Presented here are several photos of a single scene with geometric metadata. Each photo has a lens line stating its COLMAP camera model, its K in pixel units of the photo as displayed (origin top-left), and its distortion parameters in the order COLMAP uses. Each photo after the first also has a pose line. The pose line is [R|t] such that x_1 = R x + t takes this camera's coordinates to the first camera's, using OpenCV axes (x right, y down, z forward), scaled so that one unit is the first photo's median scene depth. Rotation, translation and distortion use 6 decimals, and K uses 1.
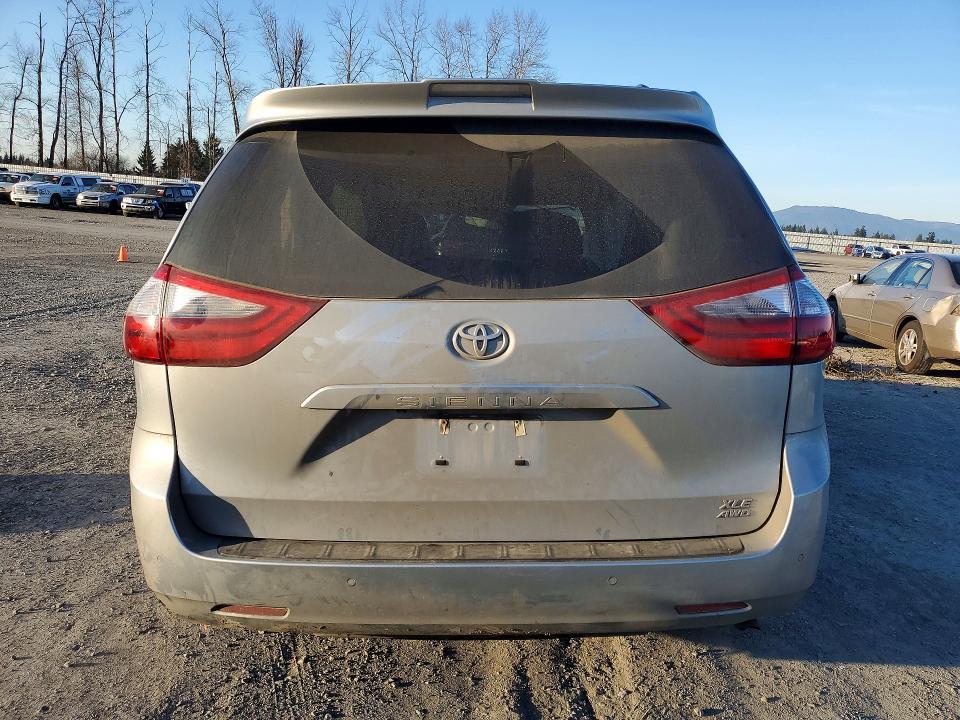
lens RADIAL K [[776.8, 0, 491.5], [0, 776.8, 360.0], [0, 0, 1]] dist [0.004205, 0.010214]
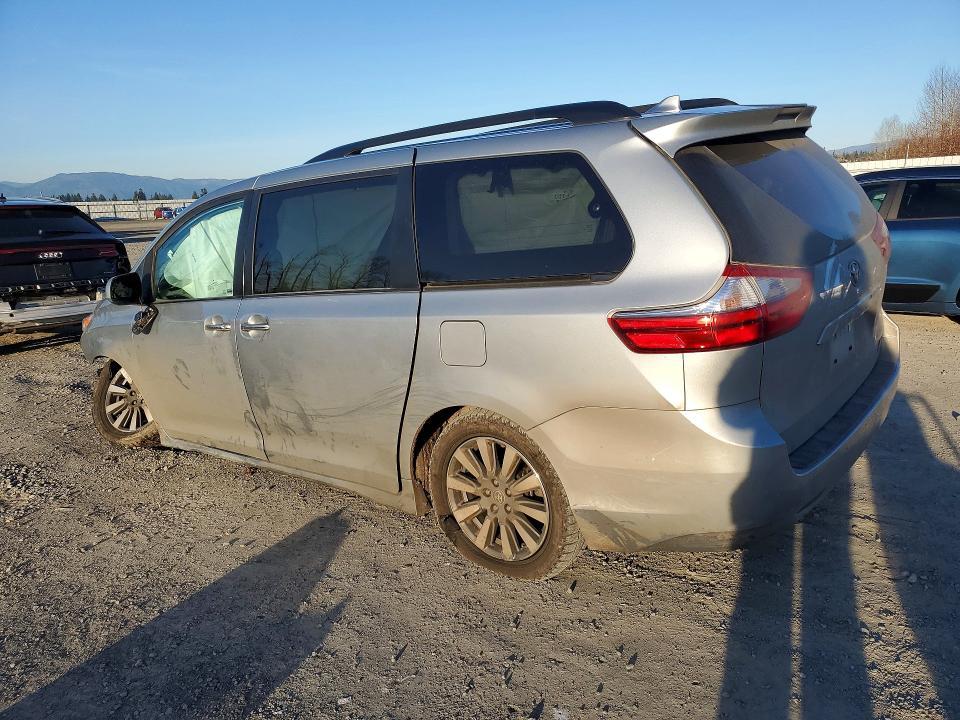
lens RADIAL K [[776.8, 0, 491.5], [0, 776.8, 360.0], [0, 0, 1]] dist [0.004205, 0.010214]
pose [[0.617328, -0.259155, 0.742796, -1.371314], [0.224474, 0.962958, 0.149410, -0.210167], [-0.754001, 0.074503, 0.652634, 0.443534]]
